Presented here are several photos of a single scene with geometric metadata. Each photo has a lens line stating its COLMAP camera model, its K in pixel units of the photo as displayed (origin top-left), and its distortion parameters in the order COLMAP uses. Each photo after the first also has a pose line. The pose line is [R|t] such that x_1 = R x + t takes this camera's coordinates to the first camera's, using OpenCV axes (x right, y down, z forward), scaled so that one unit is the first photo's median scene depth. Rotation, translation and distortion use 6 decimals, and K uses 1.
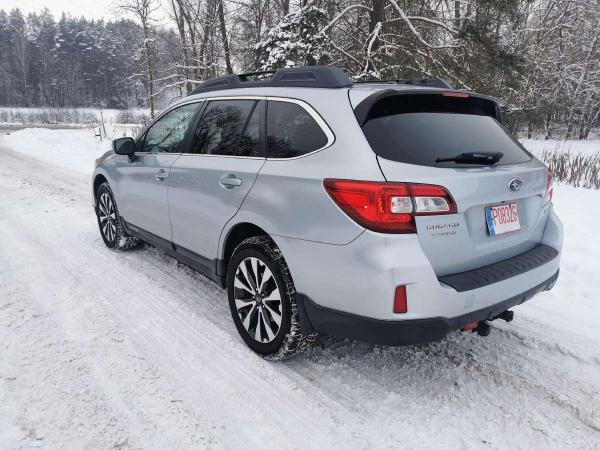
lens RADIAL K [[454.5, 0, 299.0], [0, 454.5, 226.4], [0, 0, 1]] dist [0.035373, -0.033032]
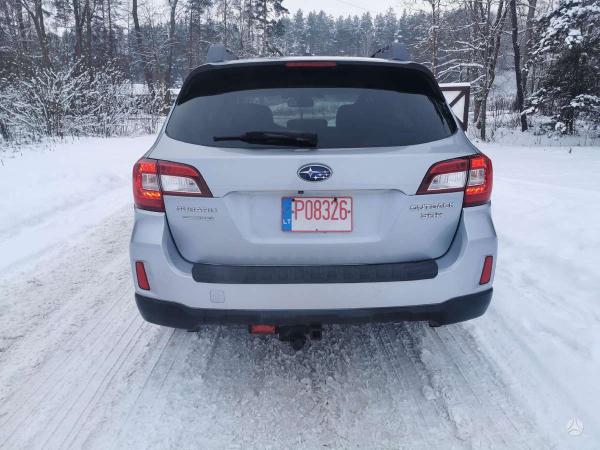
lens RADIAL K [[454.5, 0, 300.8], [0, 454.5, 224.0], [0, 0, 1]] dist [0.035373, -0.033032]
pose [[0.793453, 0.126939, -0.595247, 0.938091], [-0.114873, 0.991665, 0.058353, -0.044396], [0.597693, 0.022077, 0.801421, 0.340921]]
